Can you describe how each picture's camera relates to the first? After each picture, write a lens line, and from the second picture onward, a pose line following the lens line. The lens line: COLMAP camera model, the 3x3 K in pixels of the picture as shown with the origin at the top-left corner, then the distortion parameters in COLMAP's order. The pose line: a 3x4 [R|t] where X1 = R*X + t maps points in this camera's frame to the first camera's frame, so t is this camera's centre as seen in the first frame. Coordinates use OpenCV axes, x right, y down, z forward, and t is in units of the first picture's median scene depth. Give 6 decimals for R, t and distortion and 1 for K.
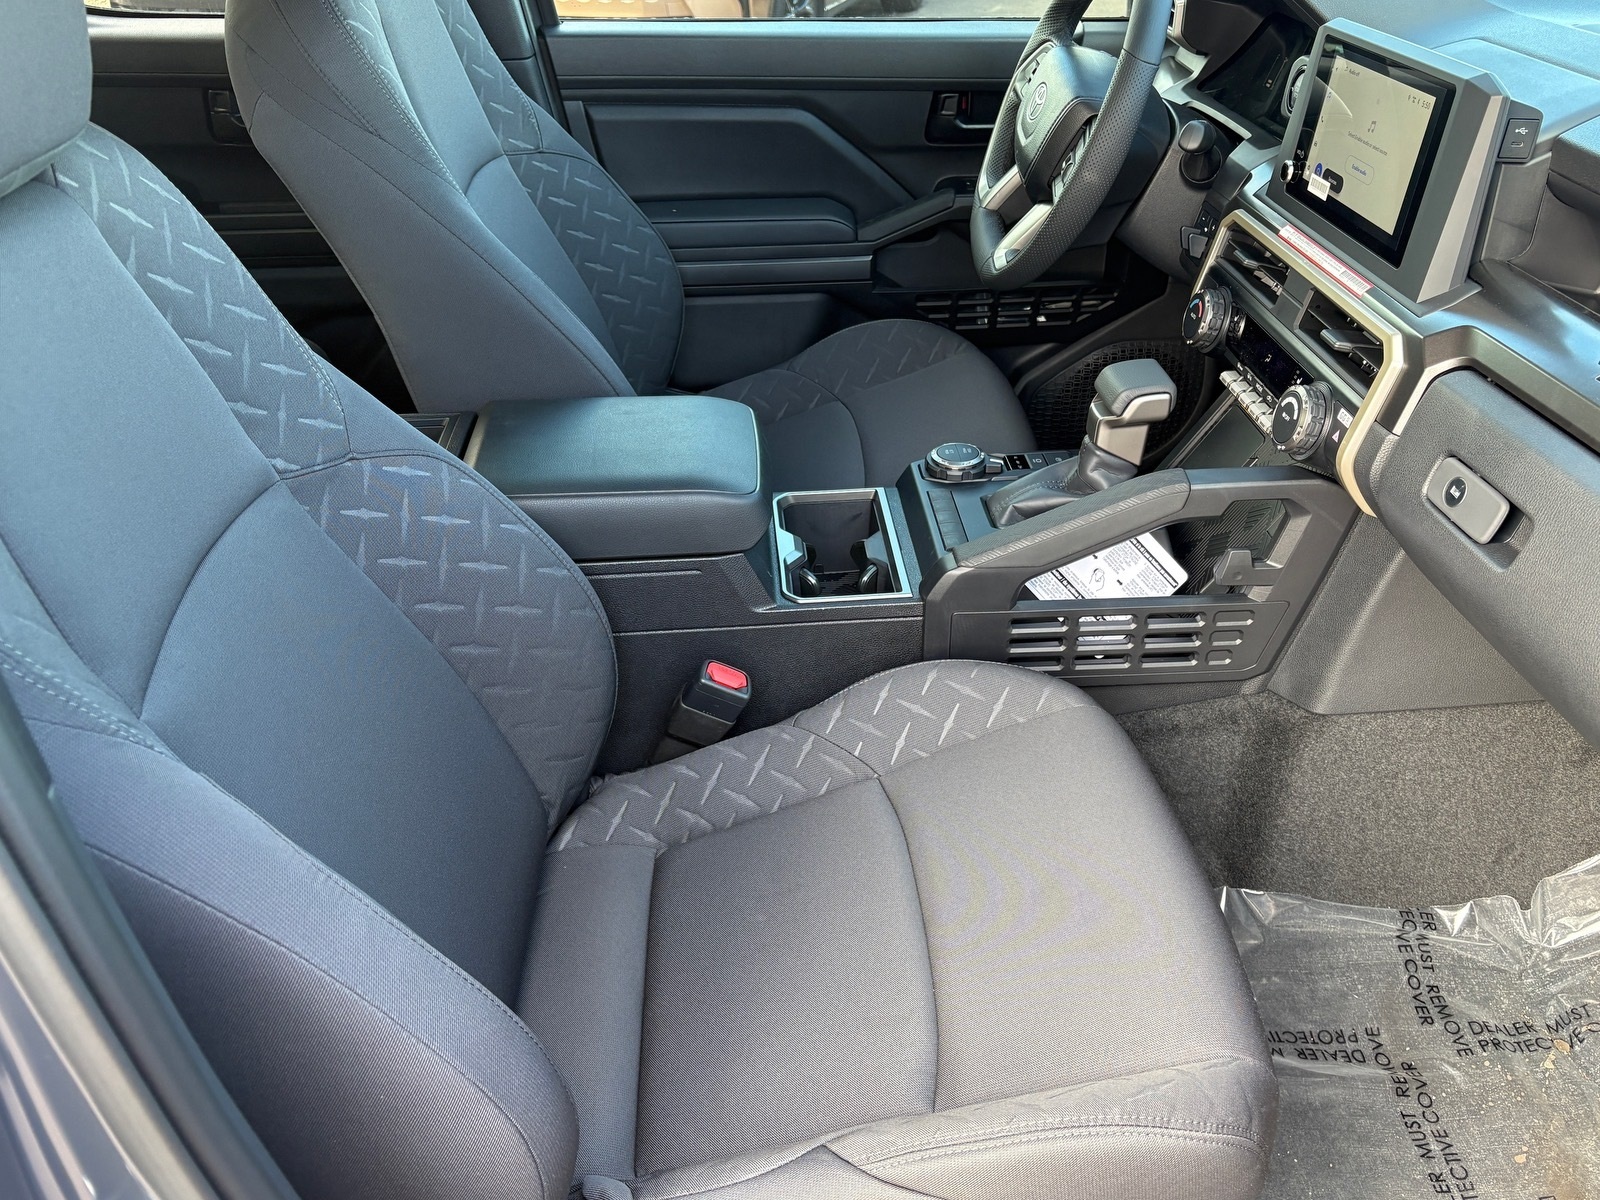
lens RADIAL K [[1285.9, 0, 799.6], [0, 1285.9, 606.8], [0, 0, 1]] dist [0.039571, -0.060324]
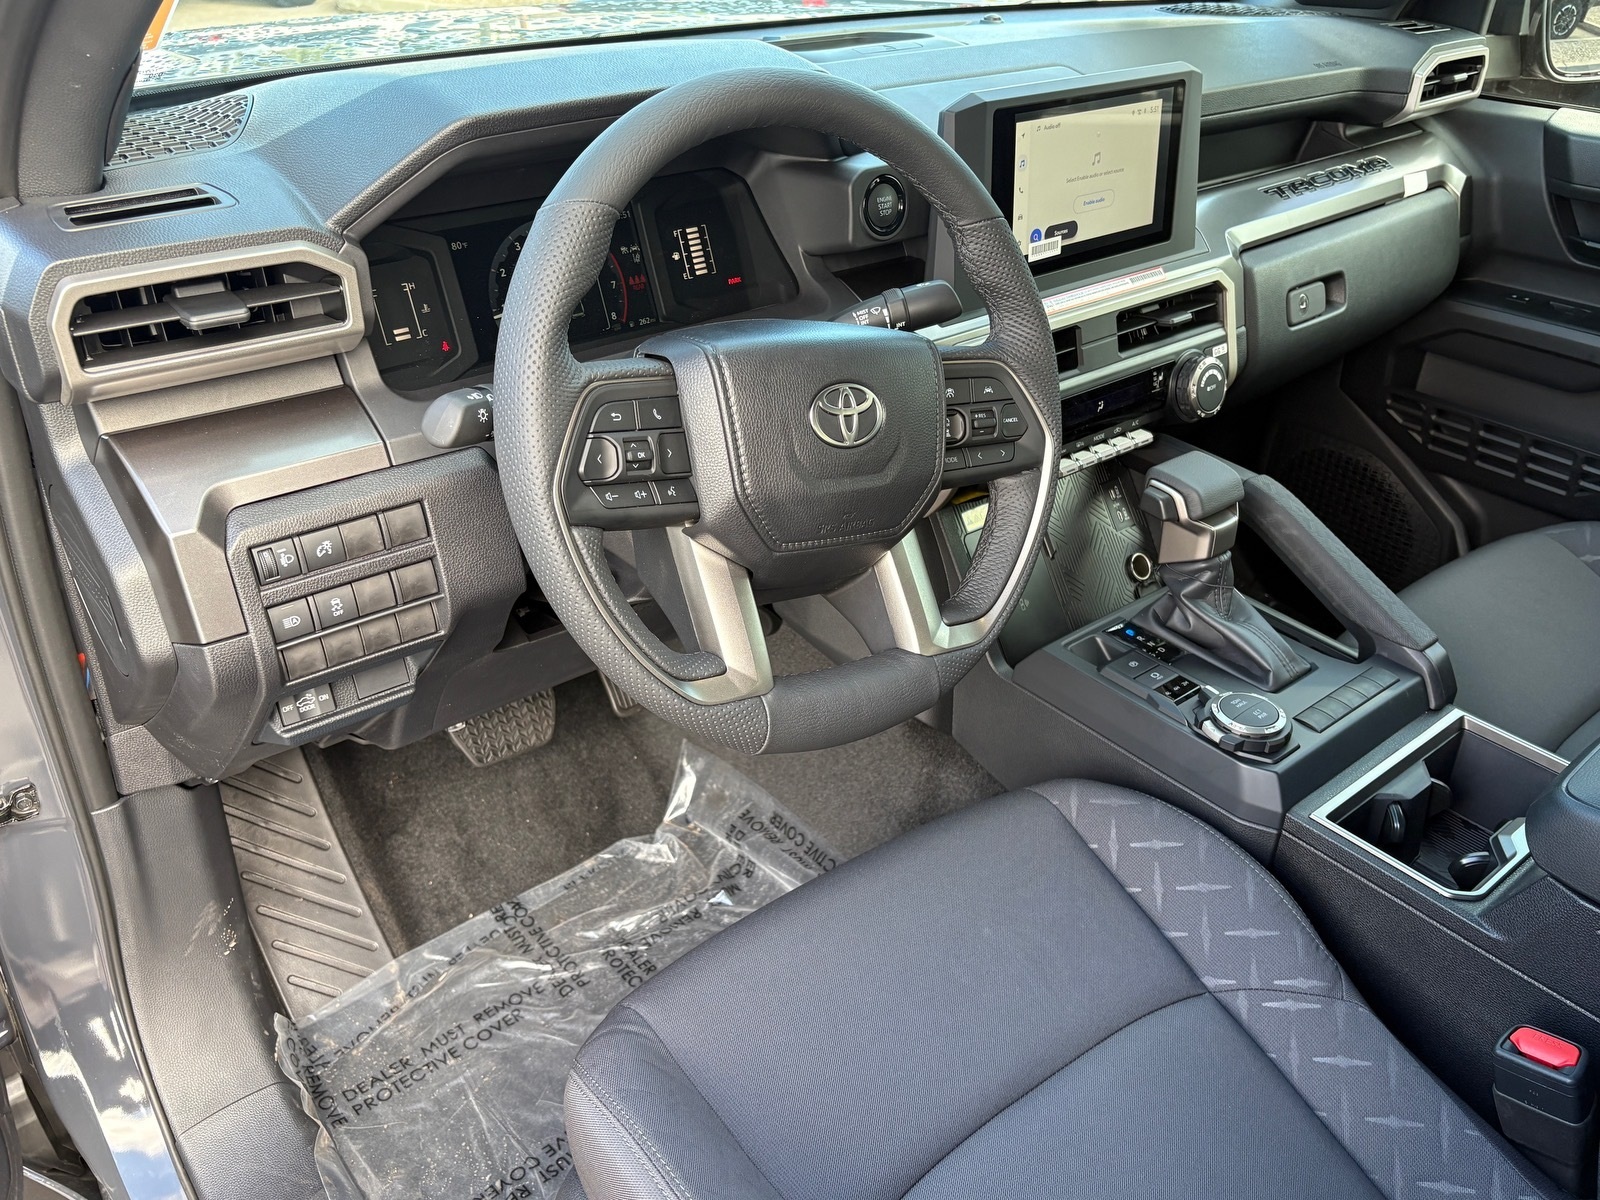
lens RADIAL K [[1285.9, 0, 802.5], [0, 1285.9, 604.3], [0, 0, 1]] dist [0.039571, -0.060324]
pose [[-0.579915, -0.423103, 0.696192, -0.245626], [0.429084, 0.567796, 0.702491, -0.880994], [-0.692521, 0.706110, -0.147727, 1.396413]]
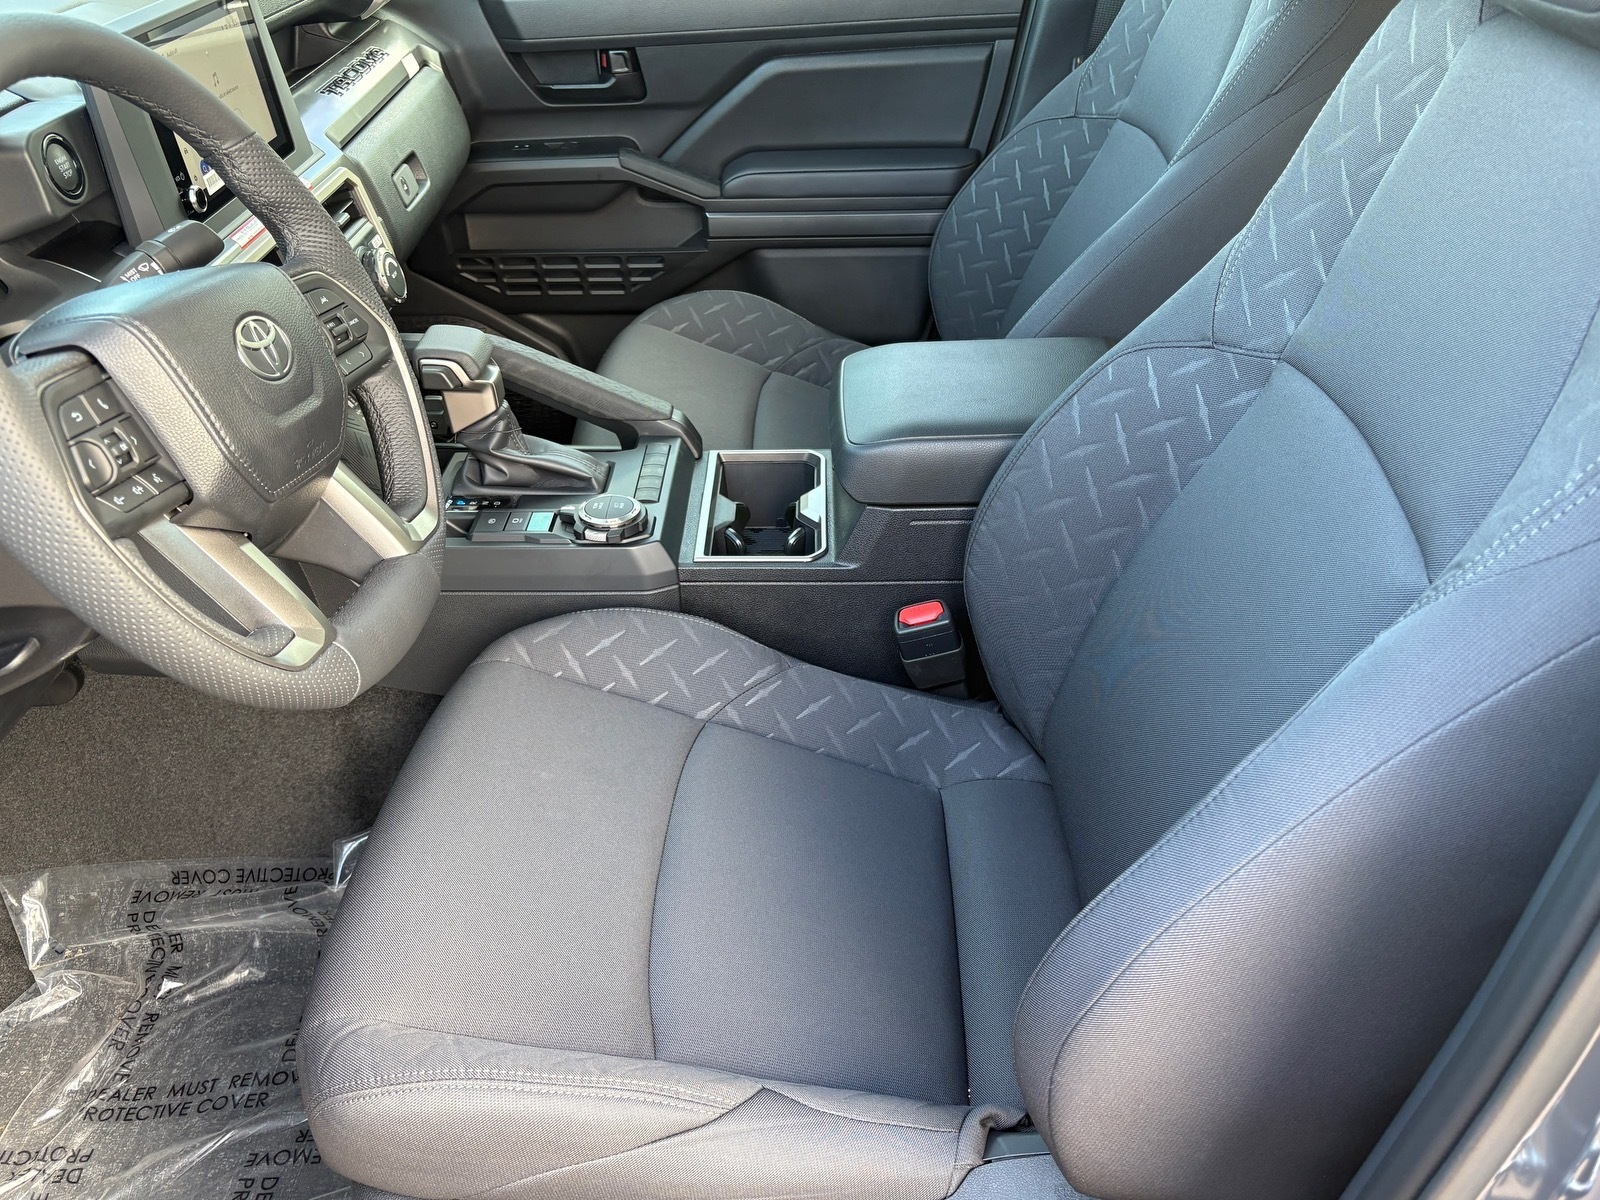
lens RADIAL K [[1285.9, 0, 808.2], [0, 1285.9, 604.1], [0, 0, 1]] dist [0.039571, -0.060324]
pose [[-0.995465, -0.026645, 0.091322, -0.103023], [0.073290, 0.397209, 0.914797, -0.977292], [-0.060649, 0.917341, -0.393455, 1.558706]]
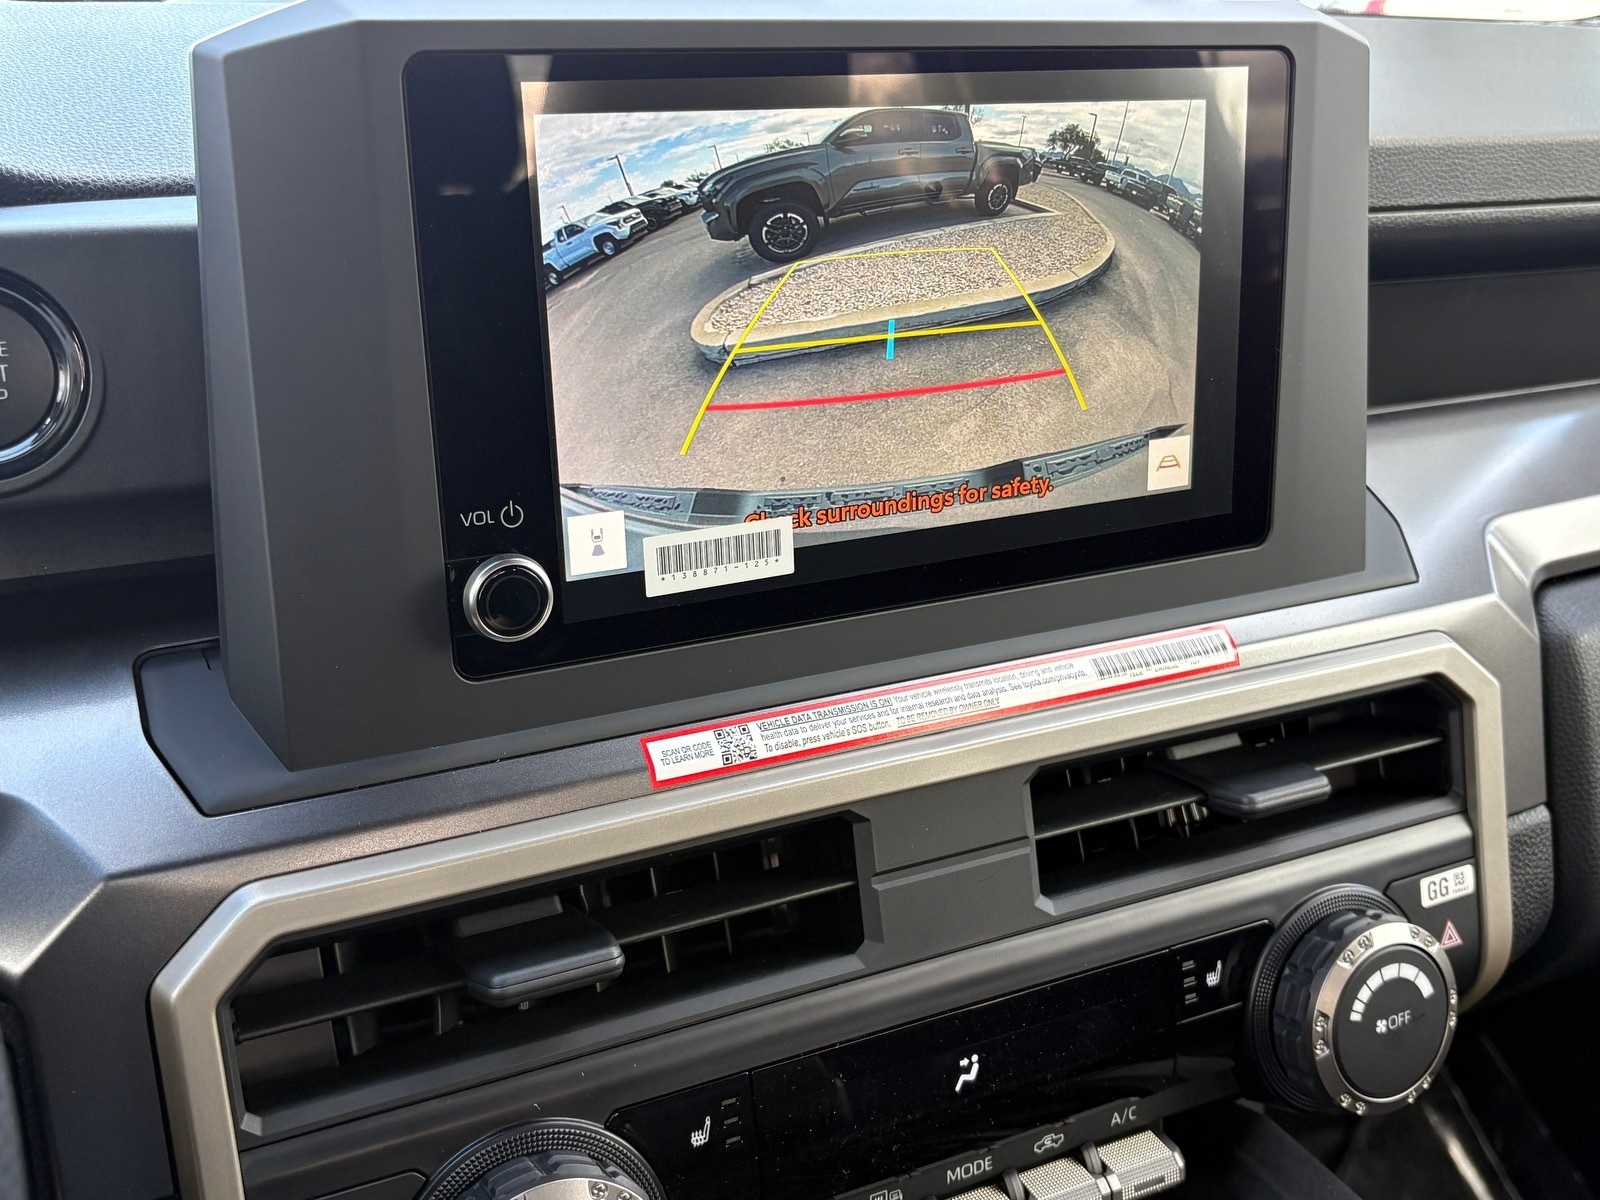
lens RADIAL K [[1696.0, 0, 807.9], [0, 1696.0, 599.3], [0, 0, 1]] dist [-0.014056, 0.000000]
pose [[-0.393914, -0.320710, 0.861381, 0.083670], [0.483225, 0.724929, 0.490888, -0.468806], [-0.781873, 0.609608, -0.130585, 1.007070]]
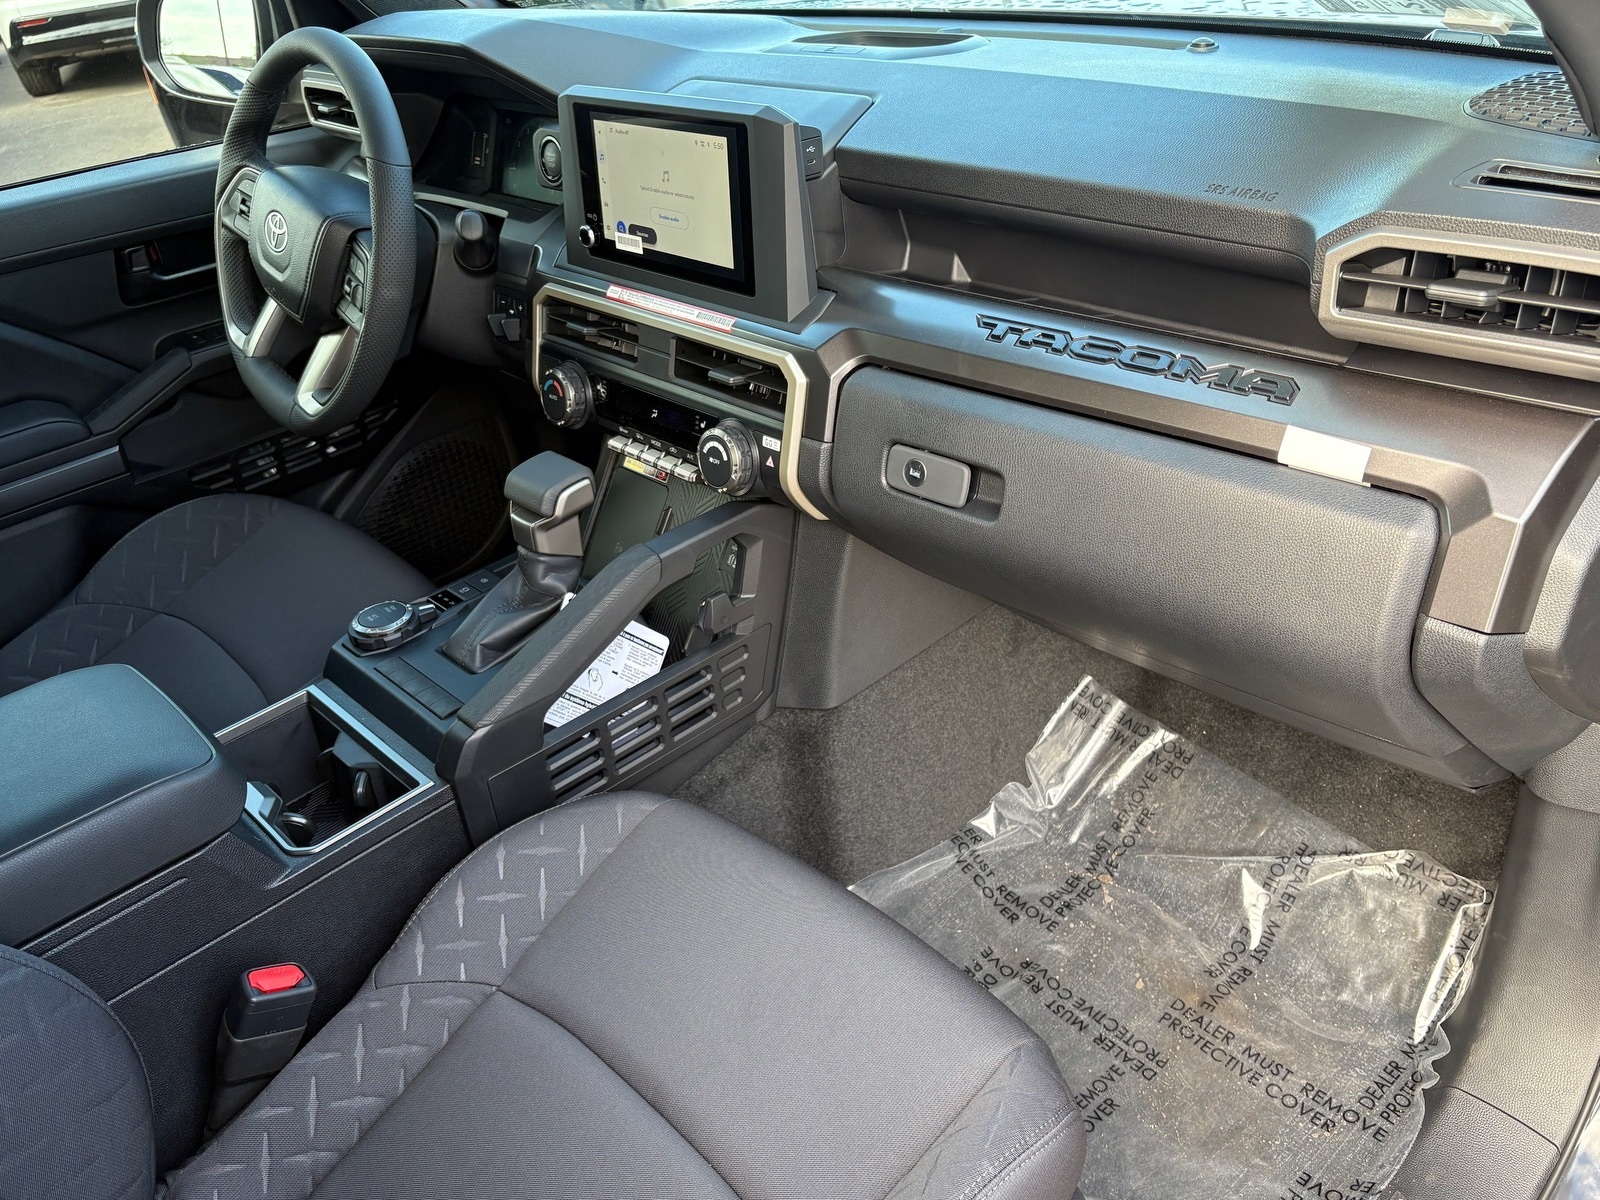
lens RADIAL K [[1285.9, 0, 799.3], [0, 1285.9, 612.6], [0, 0, 1]] dist [0.039571, -0.060324]
pose [[0.770368, -0.386710, 0.506940, -0.120858], [0.412288, 0.908617, 0.066591, -0.069981], [-0.486365, 0.157705, 0.859405, 0.101758]]
